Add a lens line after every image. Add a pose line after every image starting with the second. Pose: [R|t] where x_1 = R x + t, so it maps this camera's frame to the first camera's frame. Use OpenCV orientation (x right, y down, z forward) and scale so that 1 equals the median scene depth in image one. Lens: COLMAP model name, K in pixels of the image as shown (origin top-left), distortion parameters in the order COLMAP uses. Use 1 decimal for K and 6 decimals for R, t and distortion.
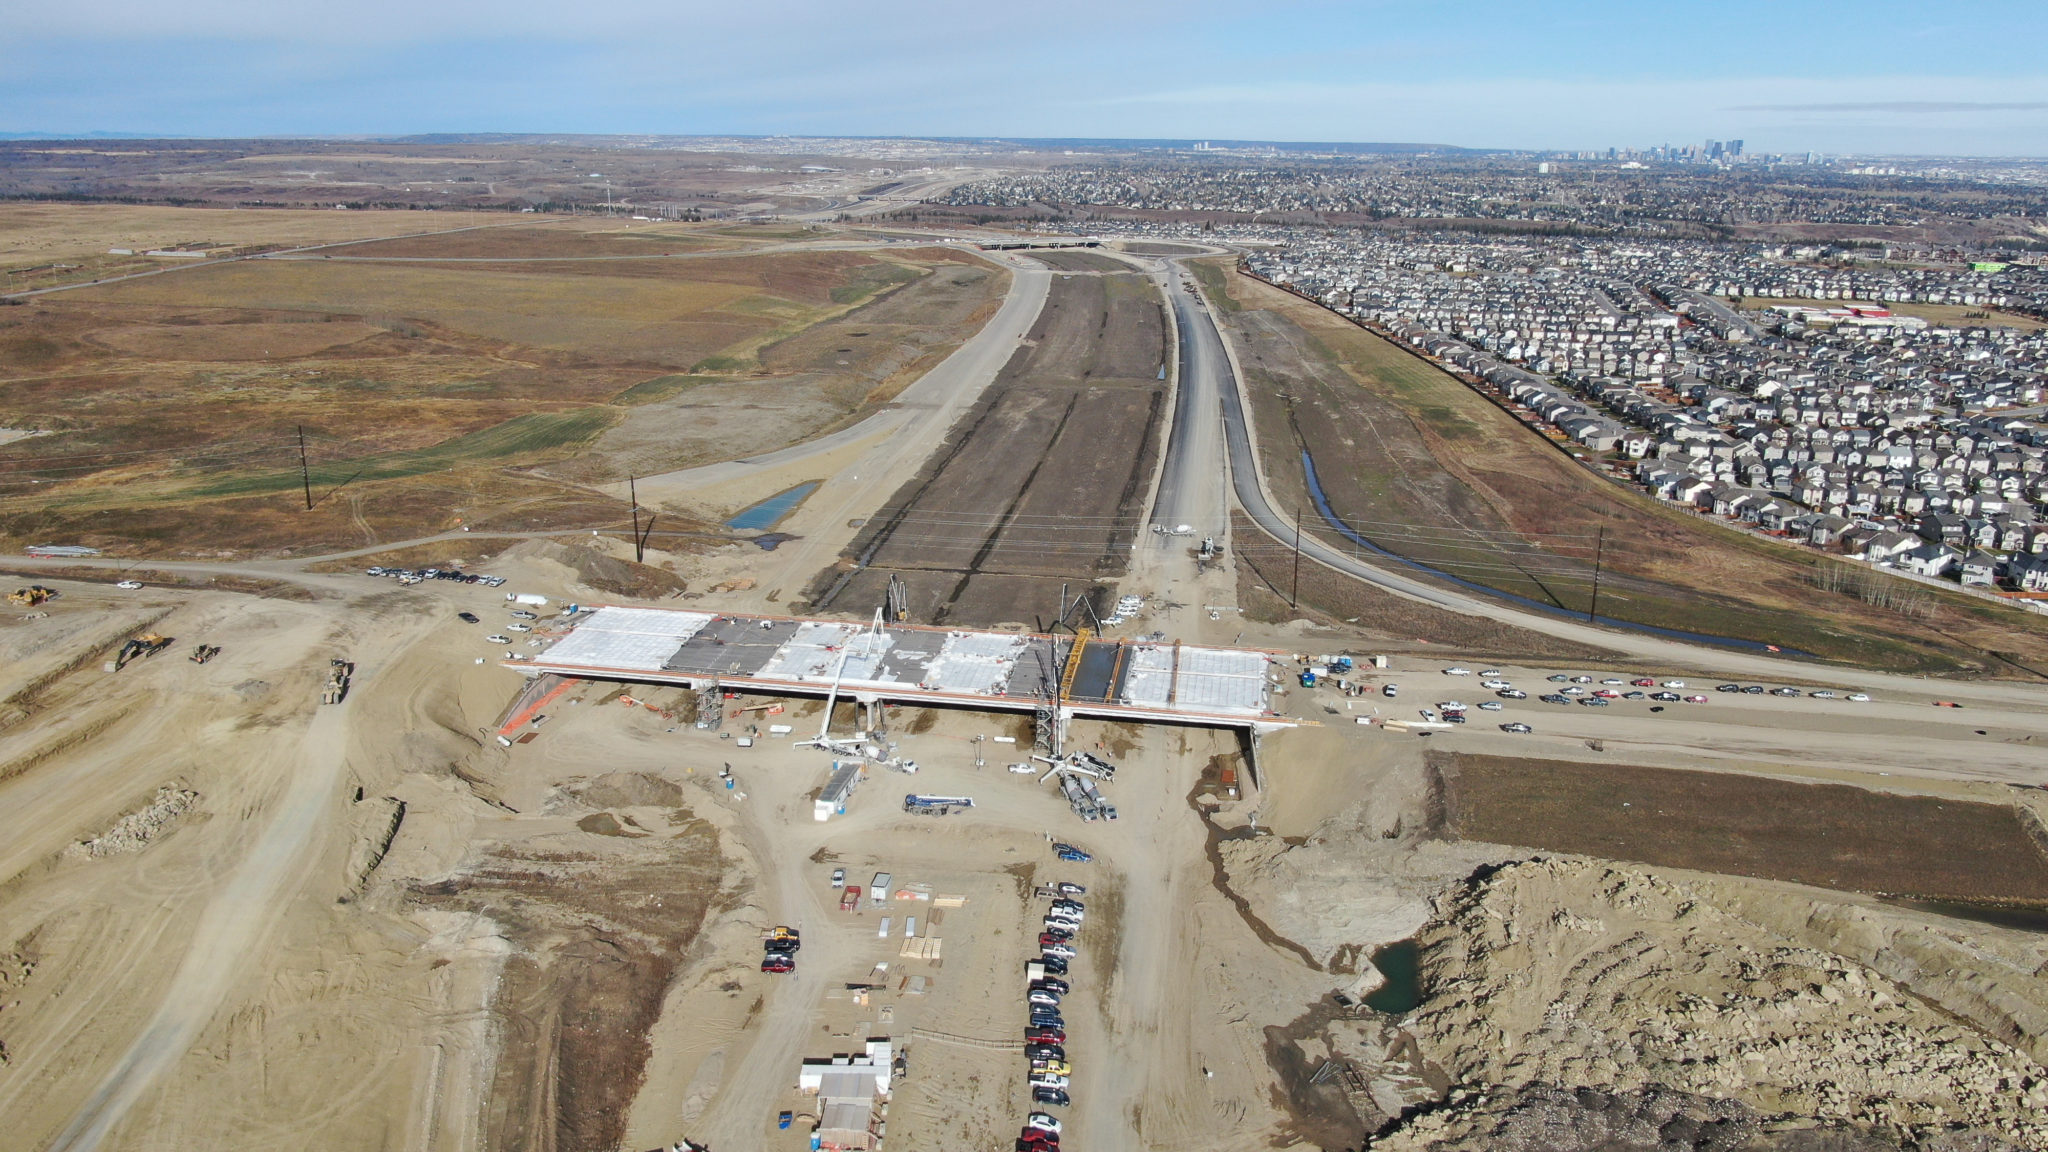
lens RADIAL K [[1464.0, 0, 1016.6], [0, 1464.0, 573.9], [0, 0, 1]] dist [-0.007618, -0.001178]
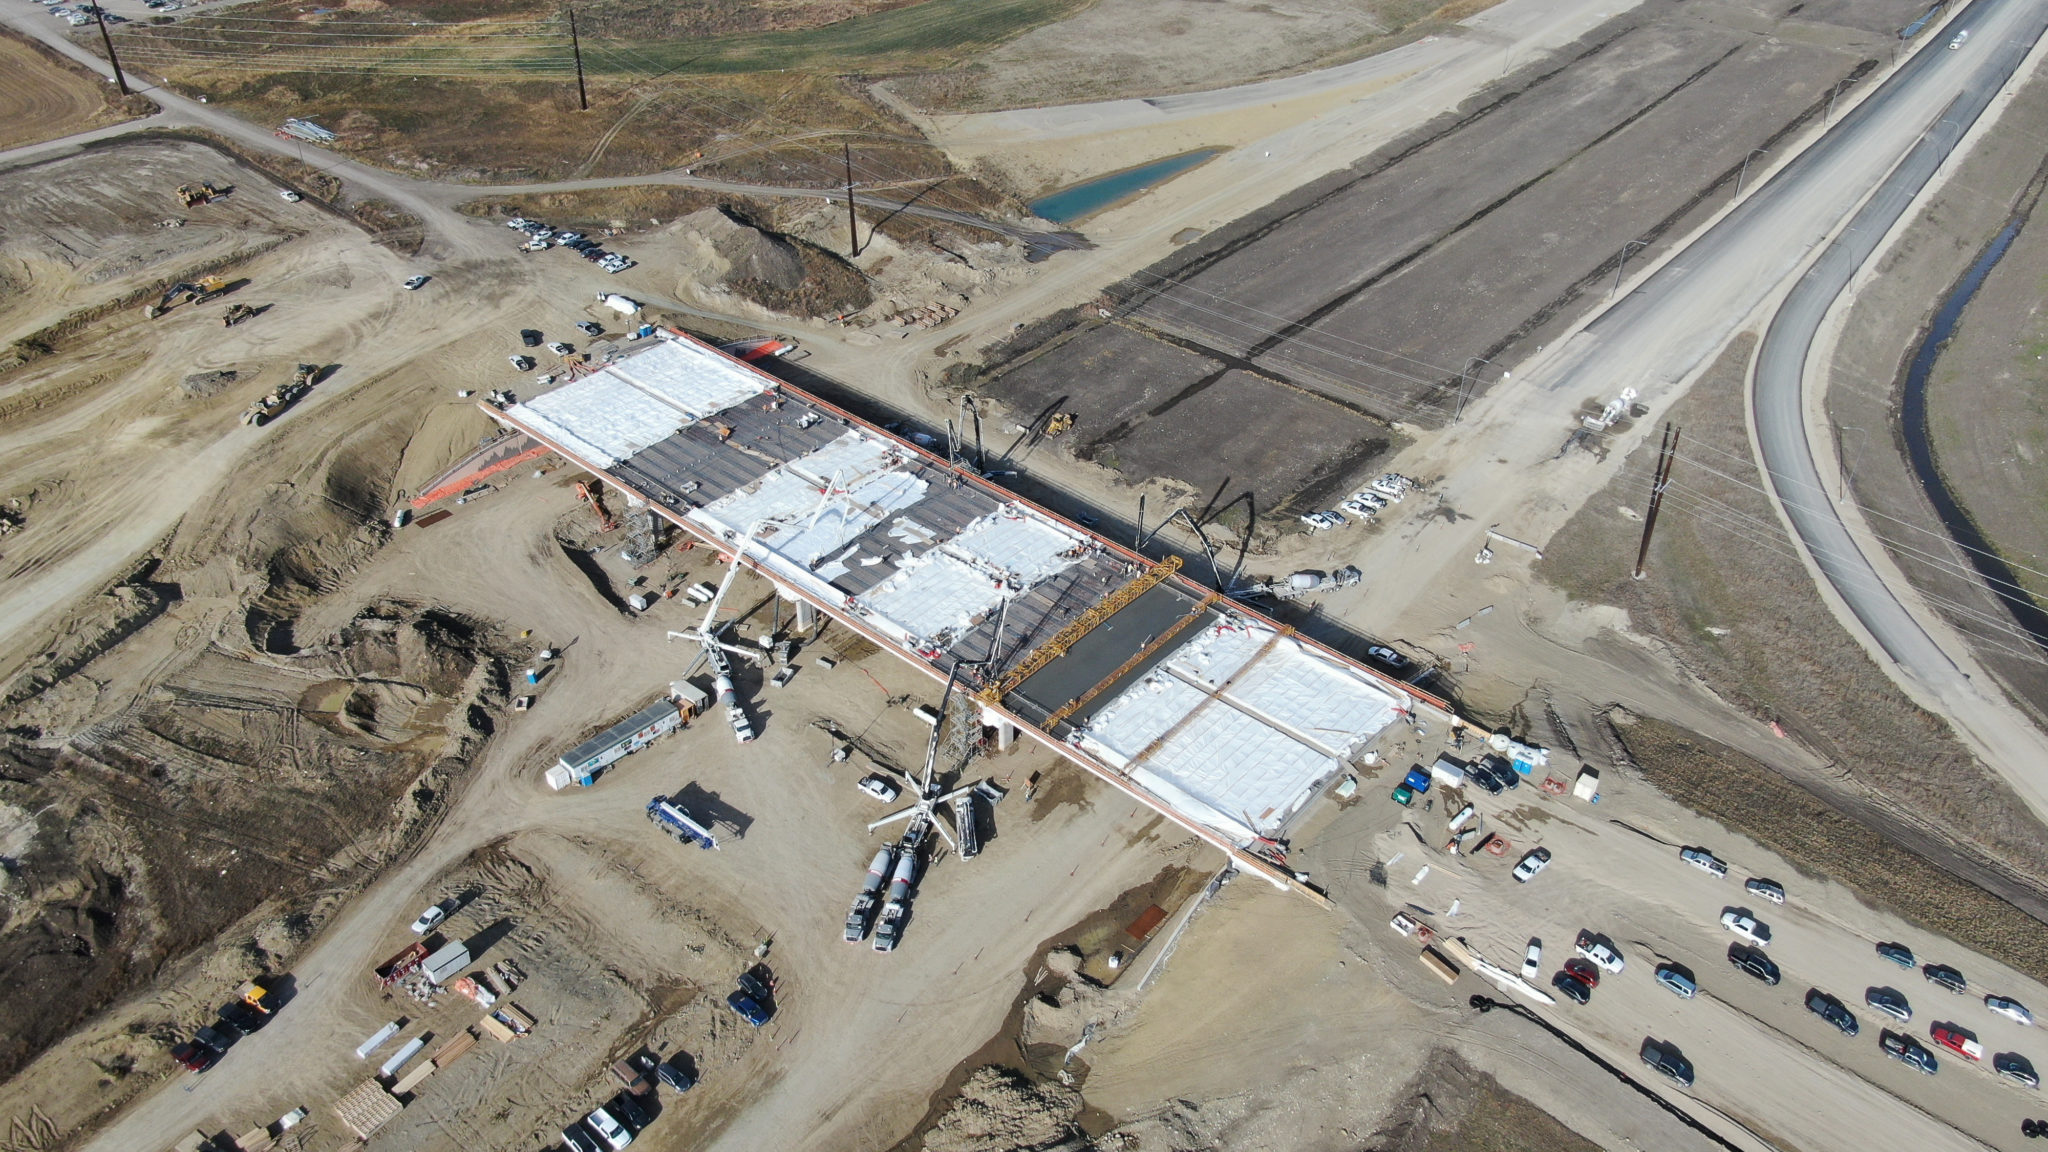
lens RADIAL K [[1464.0, 0, 1027.6], [0, 1464.0, 579.8], [0, 0, 1]] dist [-0.007618, -0.001178]
pose [[0.847155, 0.309344, -0.432012, 0.271420], [-0.154801, 0.921472, 0.356267, -0.173561], [0.508296, -0.234937, 0.828516, 0.417582]]
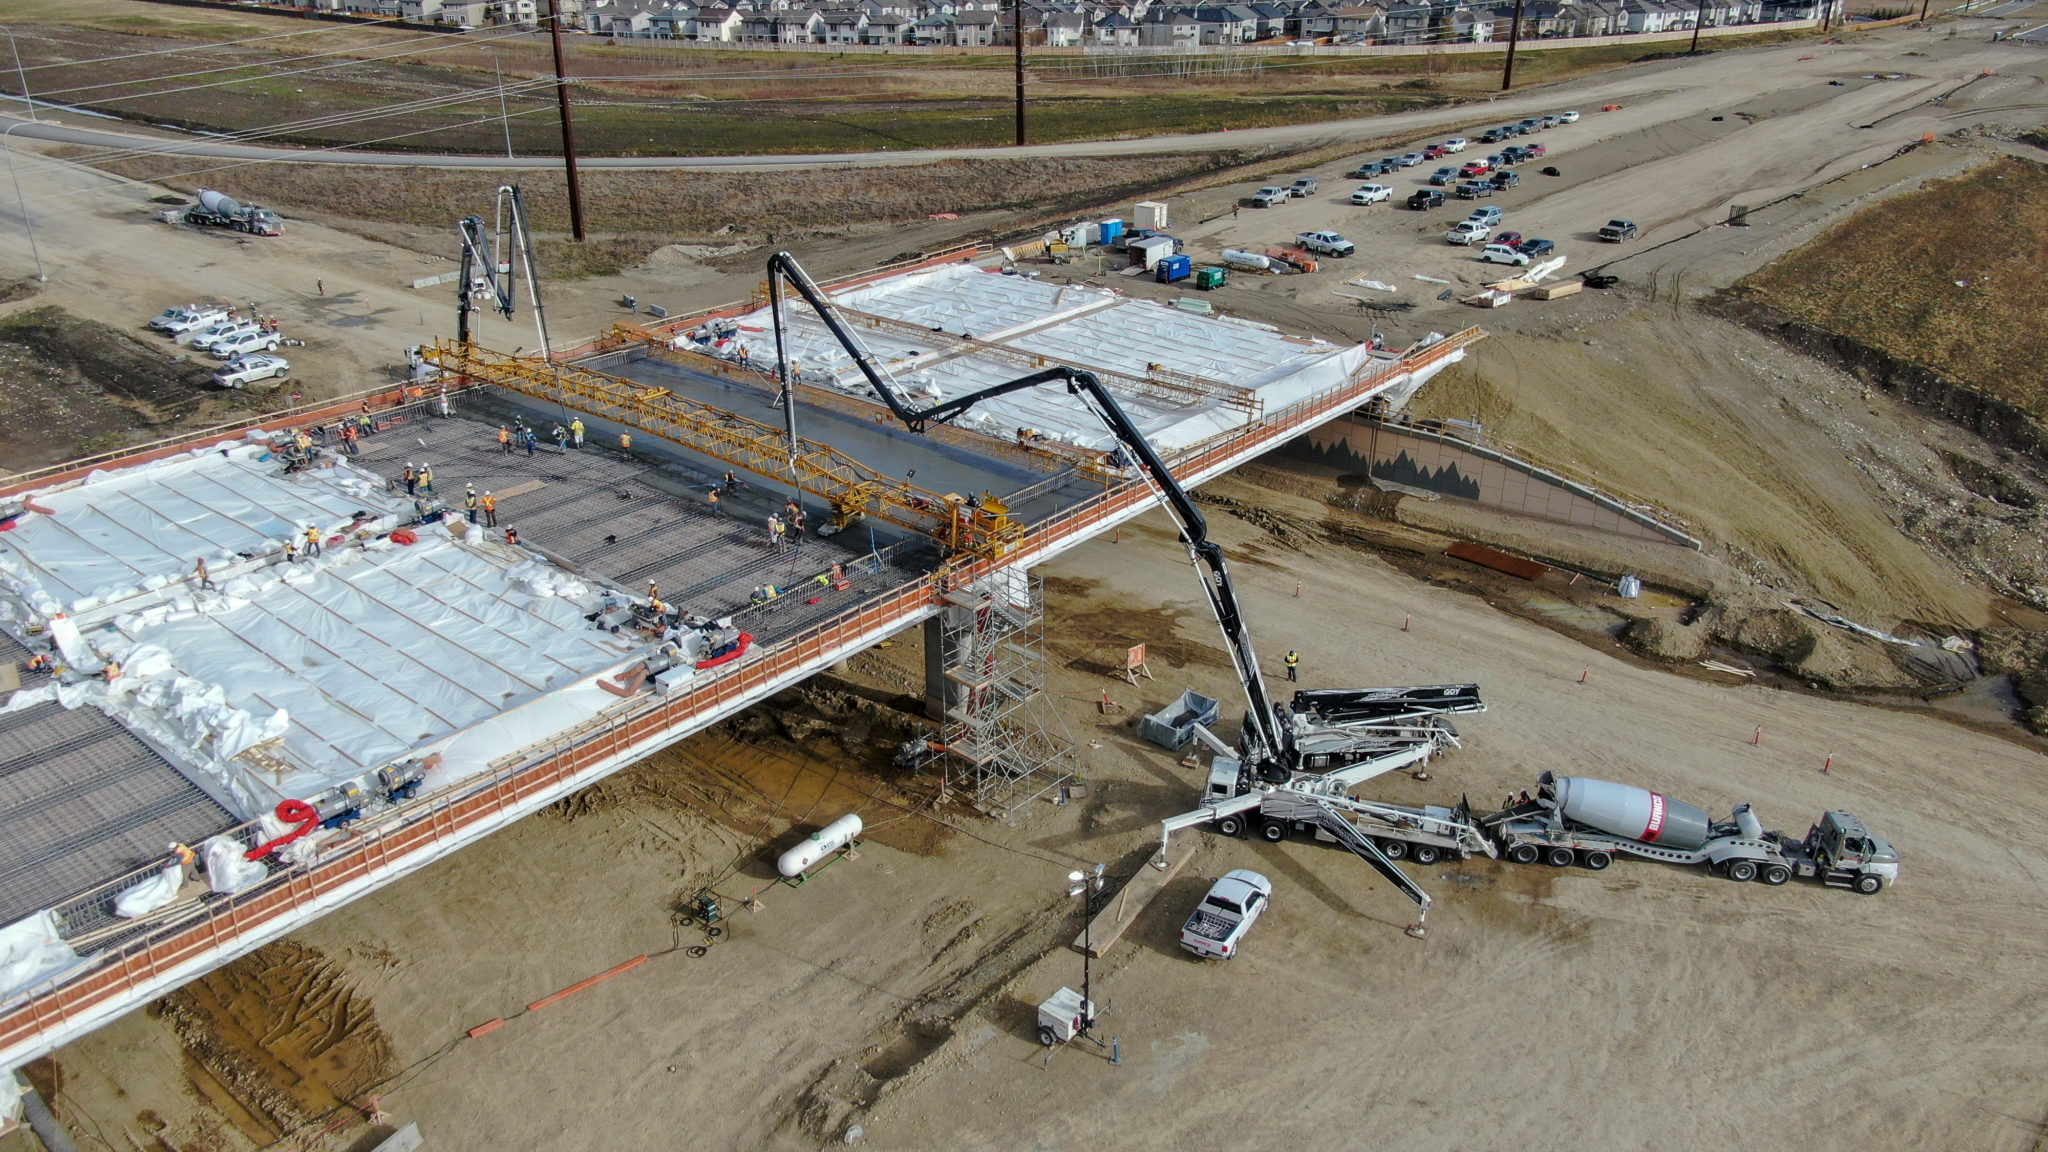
lens RADIAL K [[1464.0, 0, 1024.4], [0, 1464.0, 583.3], [0, 0, 1]] dist [-0.007618, -0.001178]
pose [[0.510001, -0.376680, 0.773311, -0.119599], [0.240964, 0.925586, 0.291937, 0.025938], [-0.825733, 0.037452, 0.562816, 0.768182]]
